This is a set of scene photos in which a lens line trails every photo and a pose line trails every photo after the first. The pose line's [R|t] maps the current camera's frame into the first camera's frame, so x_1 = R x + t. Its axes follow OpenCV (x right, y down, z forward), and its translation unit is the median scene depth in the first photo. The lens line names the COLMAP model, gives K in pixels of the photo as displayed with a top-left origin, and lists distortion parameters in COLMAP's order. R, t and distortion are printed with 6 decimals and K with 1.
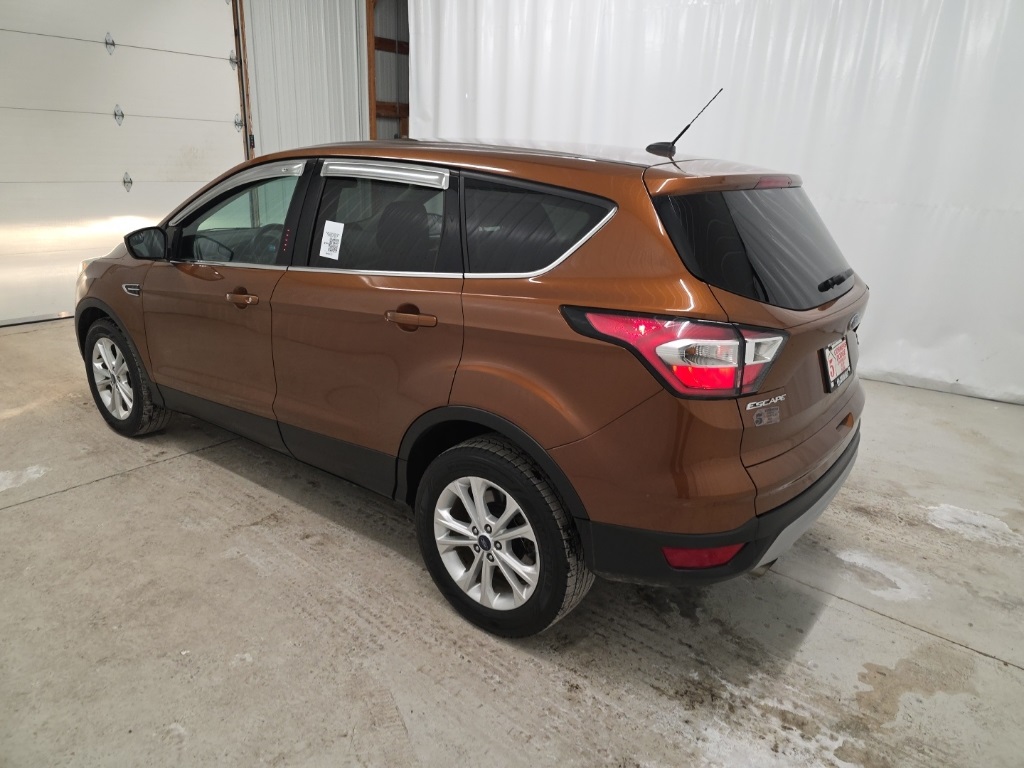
lens RADIAL K [[694.4, 0, 511.7], [0, 694.4, 367.1], [0, 0, 1]] dist [0.003450, -0.000281]
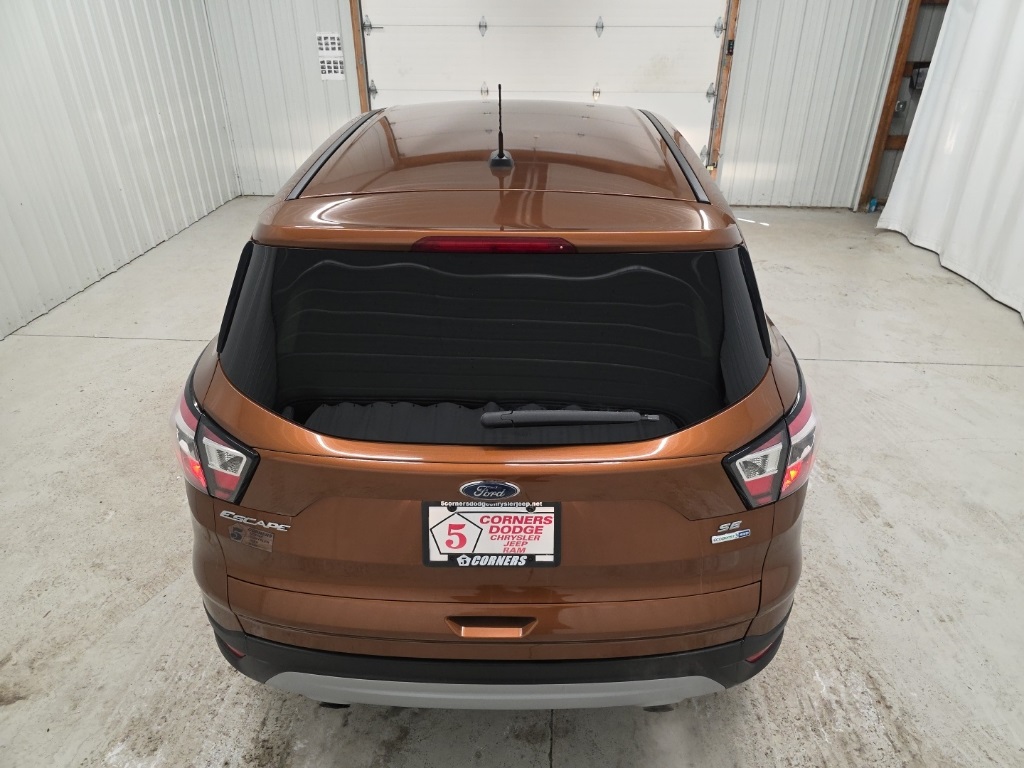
lens RADIAL K [[684.7, 0, 518.7], [0, 684.7, 382.1], [0, 0, 1]] dist [0.035736, -0.026299]
pose [[0.592094, 0.356289, -0.722830, 0.978456], [-0.219247, 0.934342, 0.280953, -0.360720], [0.775471, -0.007872, 0.631334, 0.666079]]
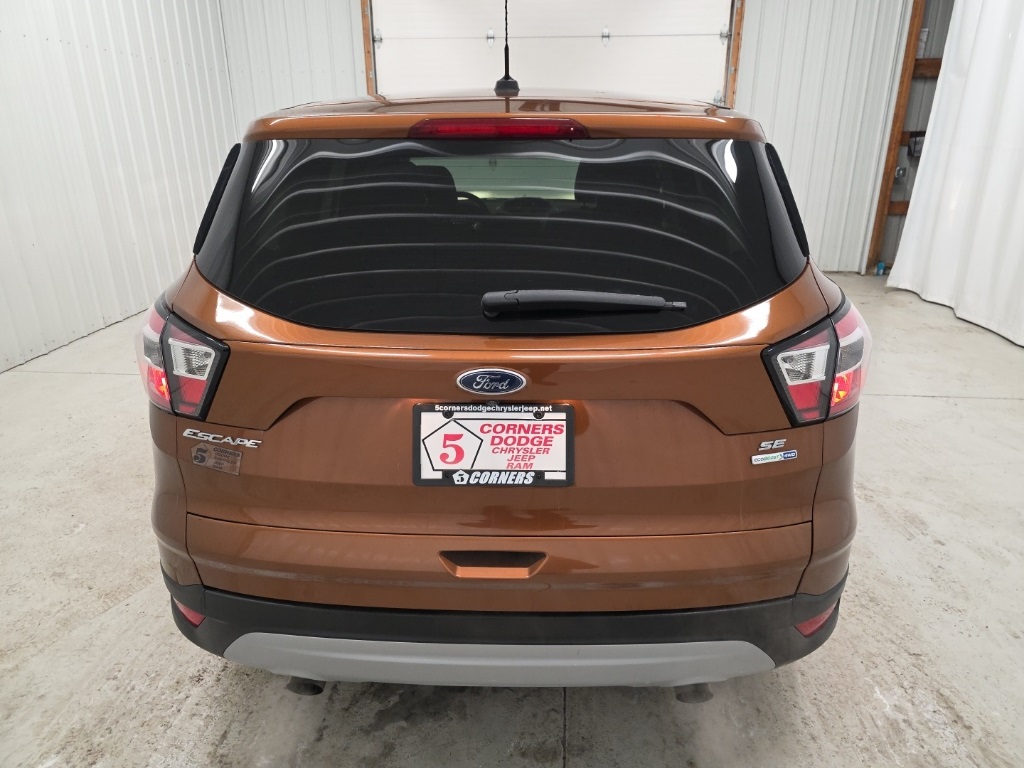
lens RADIAL K [[685.6, 0, 511.9], [0, 685.6, 373.1], [0, 0, 1]] dist [0.037534, -0.030316]
pose [[0.576712, 0.236799, -0.781875, 0.974766], [-0.217250, 0.967062, 0.132641, -0.156529], [0.787531, 0.093367, 0.609161, 0.727092]]
